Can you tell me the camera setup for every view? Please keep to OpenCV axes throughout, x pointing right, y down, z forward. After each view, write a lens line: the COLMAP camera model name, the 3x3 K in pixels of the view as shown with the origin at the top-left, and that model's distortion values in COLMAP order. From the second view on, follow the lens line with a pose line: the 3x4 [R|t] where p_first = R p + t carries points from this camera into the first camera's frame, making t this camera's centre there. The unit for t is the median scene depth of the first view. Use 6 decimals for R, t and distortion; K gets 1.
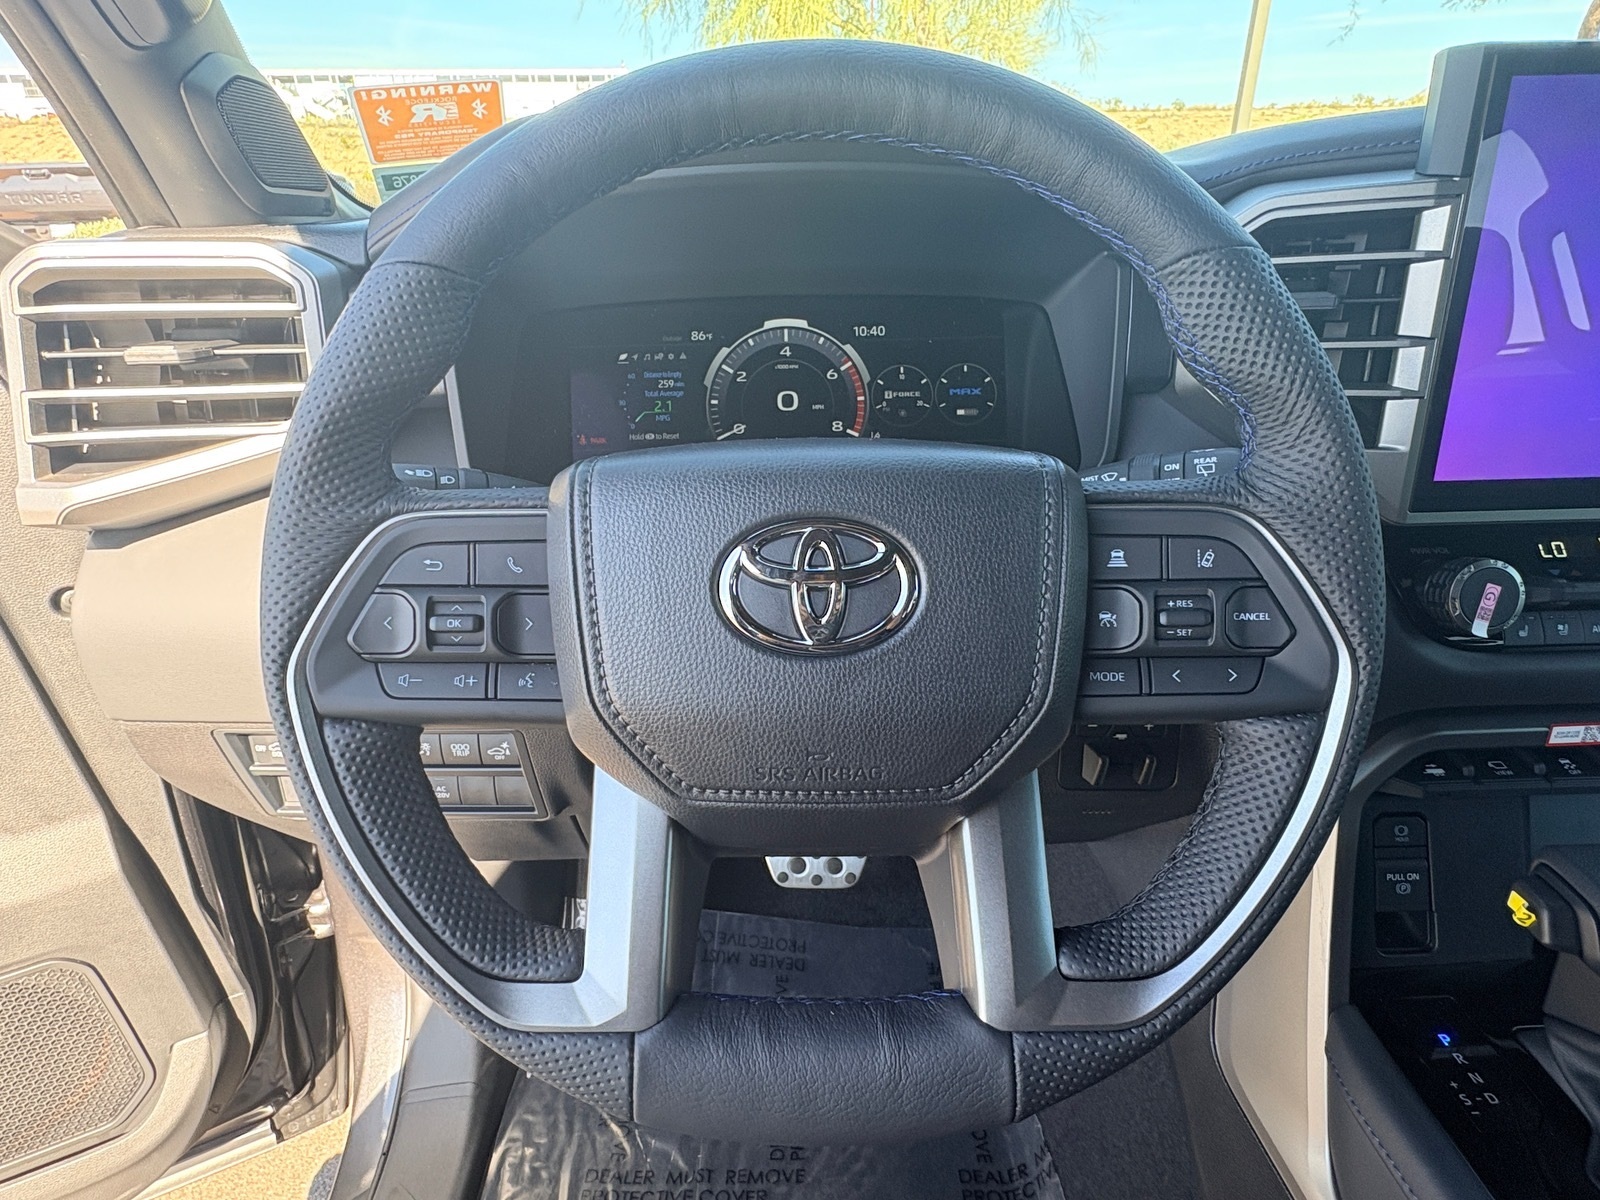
lens RADIAL K [[900.3, 0, 766.4], [0, 900.3, 593.8], [0, 0, 1]] dist [0.001828, -0.002499]
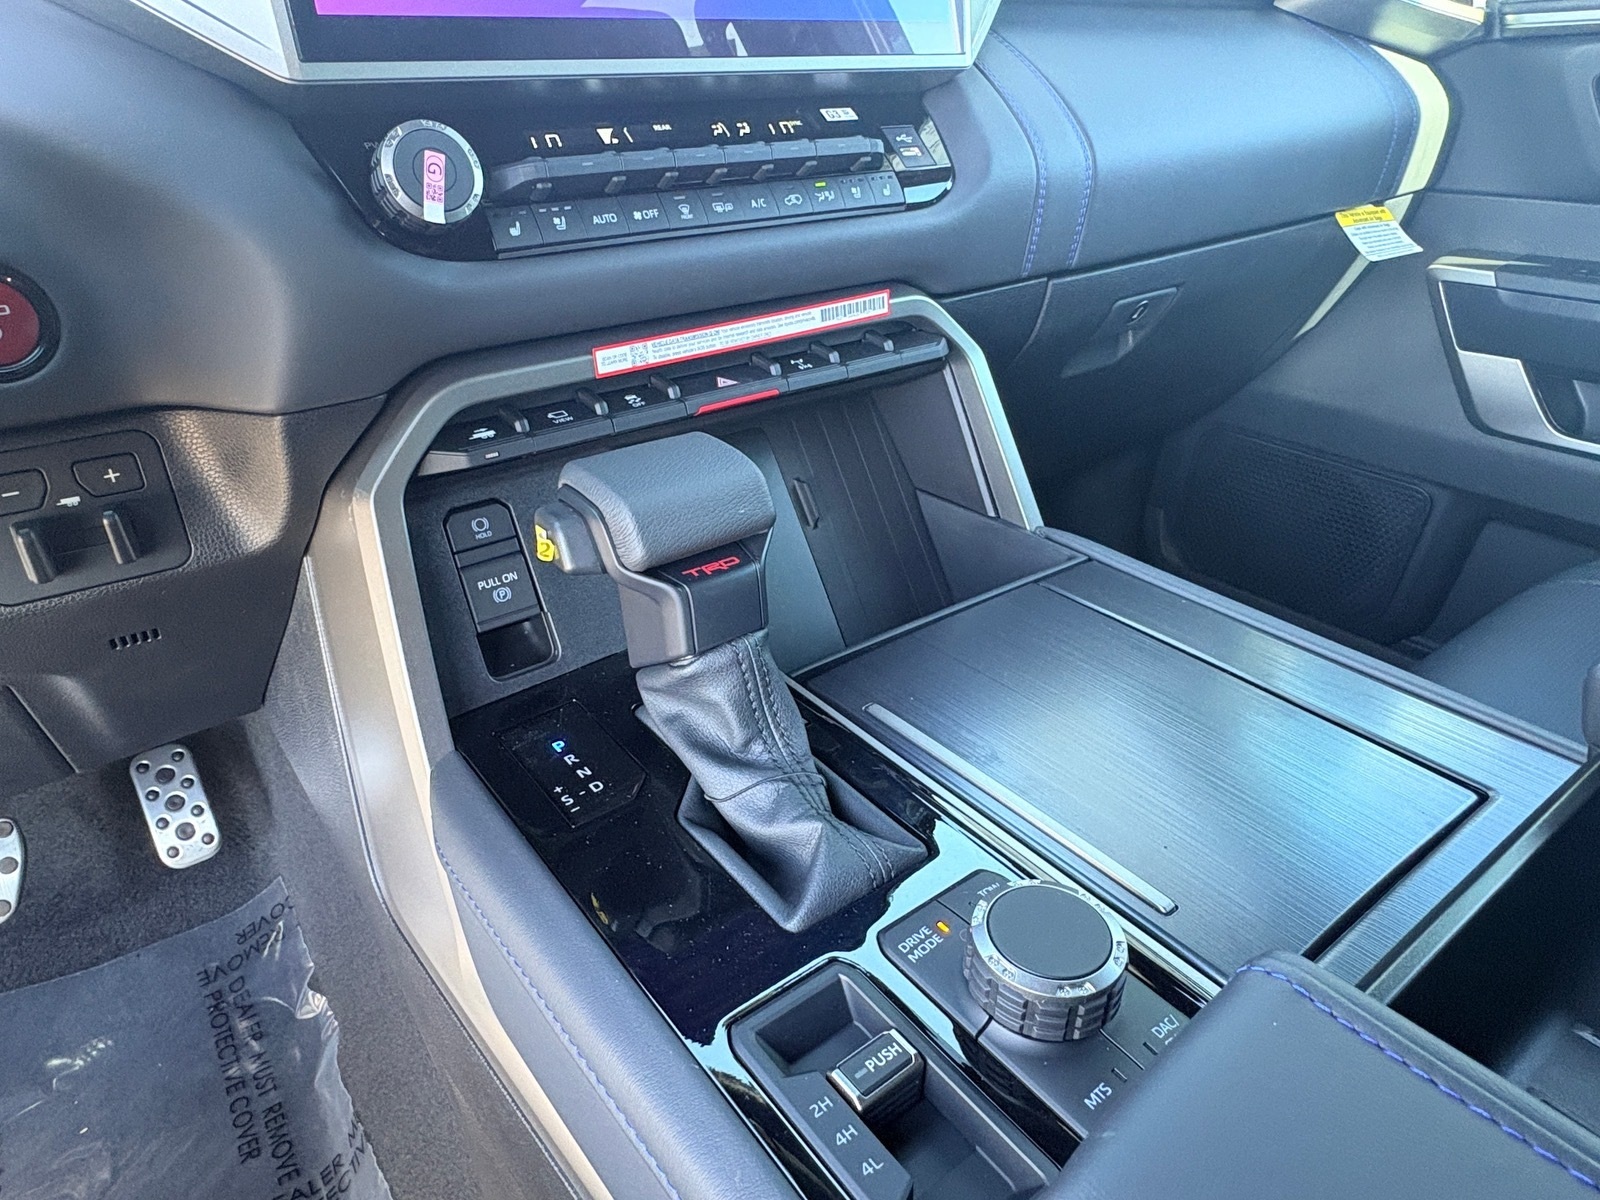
lens RADIAL K [[1016.1, 0, 790.2], [0, 1016.1, 601.5], [0, 0, 1]] dist [-0.008944, 0.001908]
pose [[0.801634, -0.268375, 0.534189, 0.363873], [0.239263, 0.962912, 0.124713, 0.237907], [-0.547847, 0.027837, 0.836115, 0.096165]]
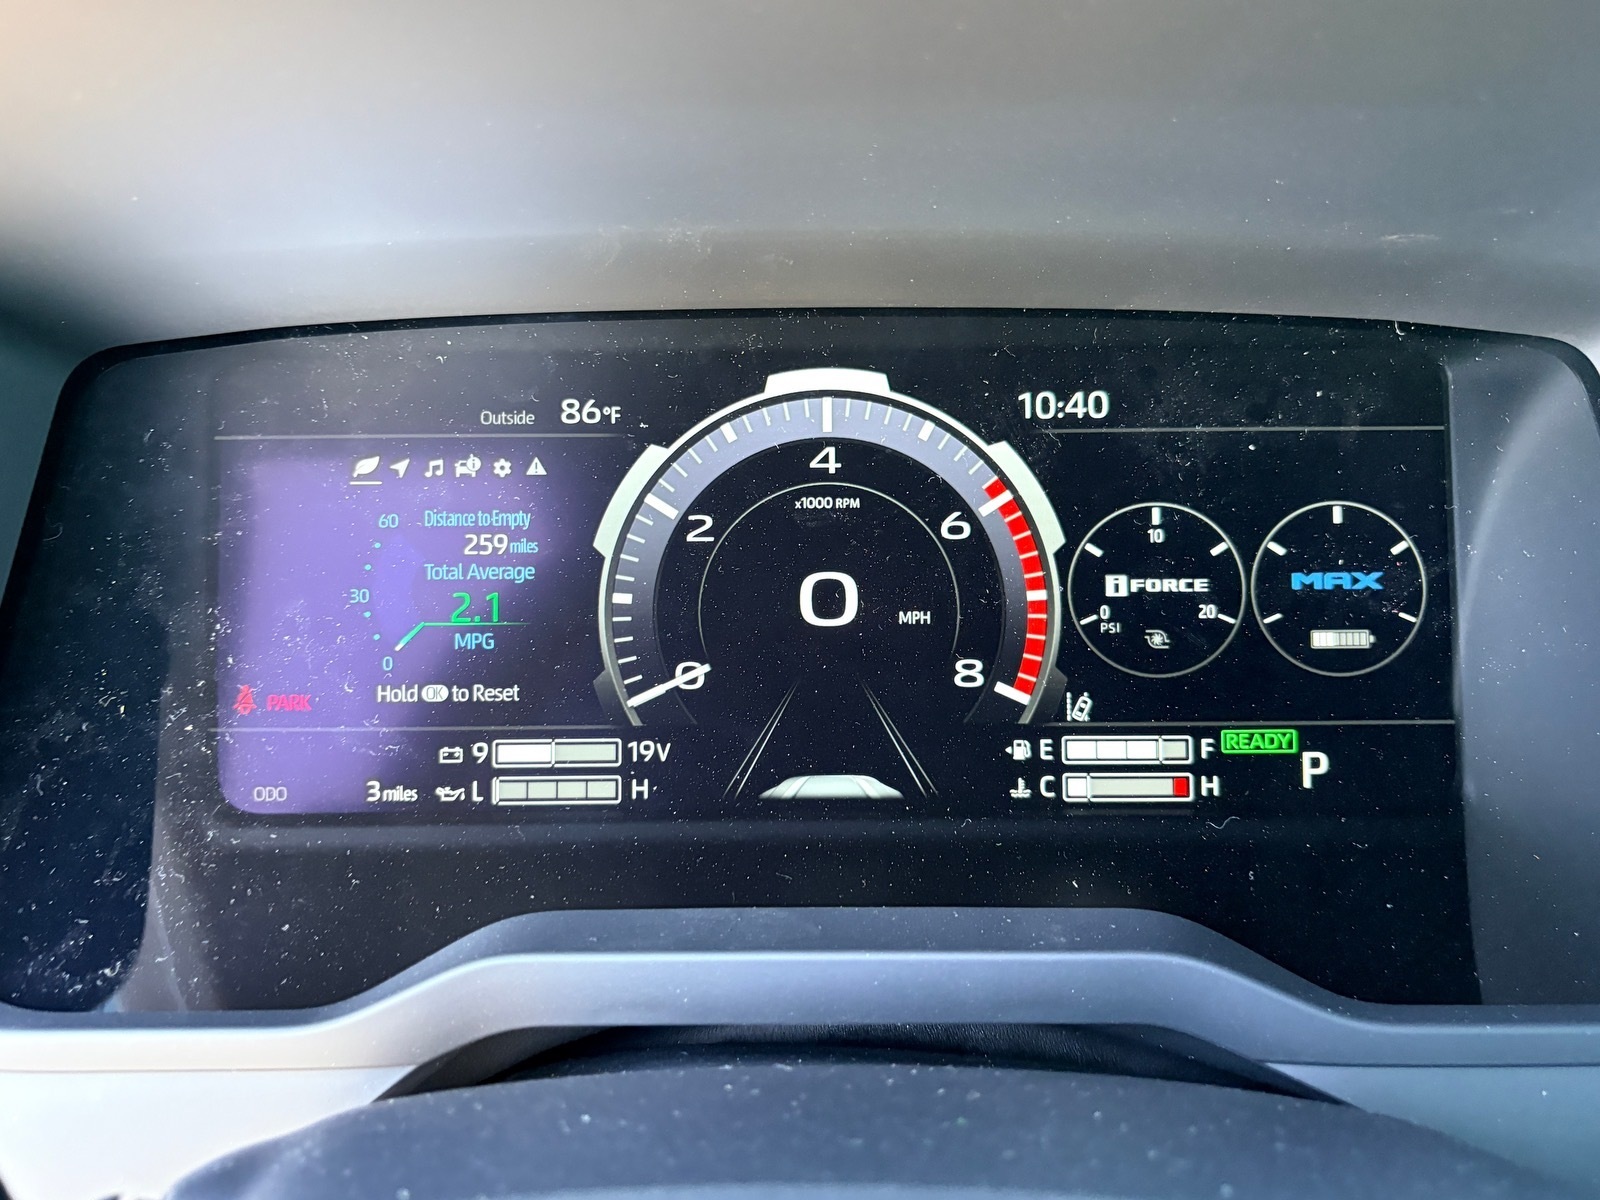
lens RADIAL K [[1296.0, 0, 801.4], [0, 1296.0, 615.1], [0, 0, 1]] dist [0.057924, -0.005749]
pose [[0.999791, 0.016513, -0.012051, 0.019096], [-0.017065, 0.998738, -0.047237, -0.184122], [0.011256, 0.047432, 0.998811, 0.493331]]
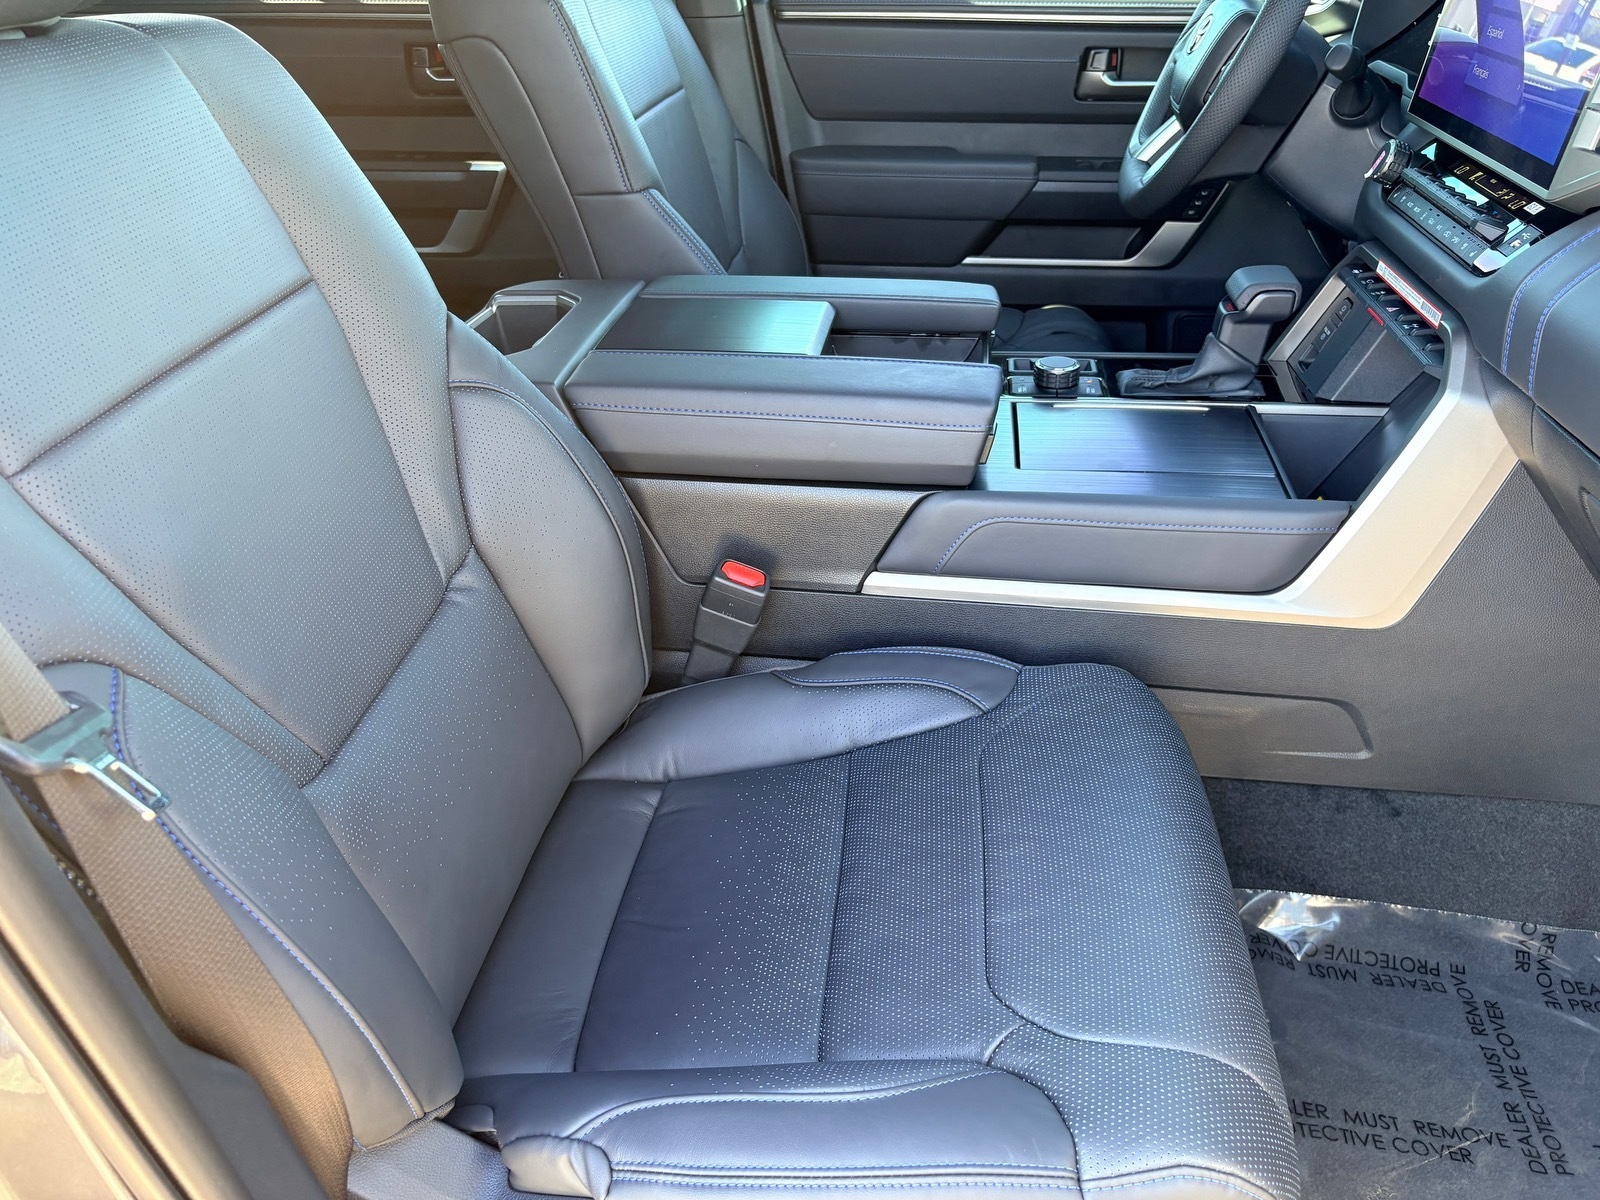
lens RADIAL K [[1231.8, 0, 801.2], [0, 1231.8, 611.5], [0, 0, 1]] dist [0.007683, -0.015144]
pose [[-0.140931, 0.524424, -0.839713, 2.695511], [-0.395902, 0.747555, 0.533314, -0.135767], [0.907414, 0.407604, 0.102267, 0.021143]]
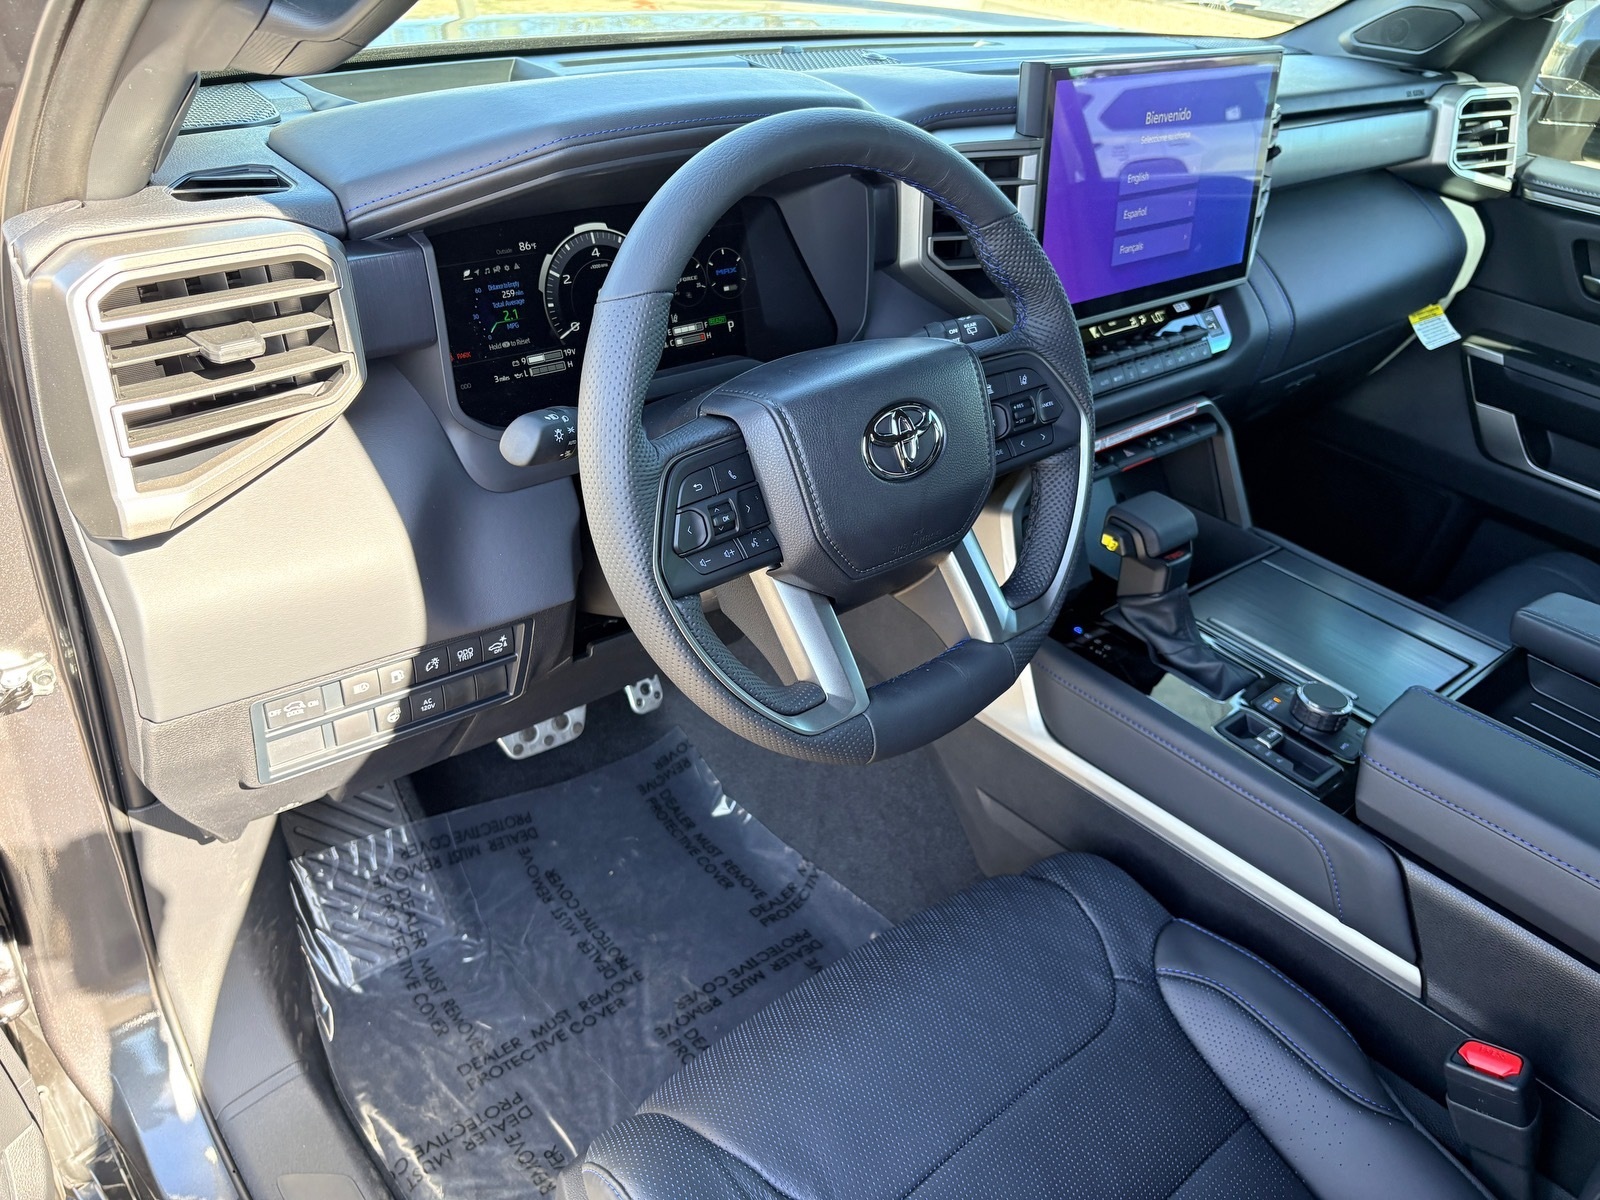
lens RADIAL K [[1231.8, 0, 806.5], [0, 1231.8, 607.8], [0, 0, 1]] dist [0.007683, -0.015144]
pose [[0.754169, -0.273620, 0.596961, -0.838456], [0.174722, 0.959899, 0.219240, -0.132583], [-0.633010, -0.061042, 0.771733, -0.409178]]
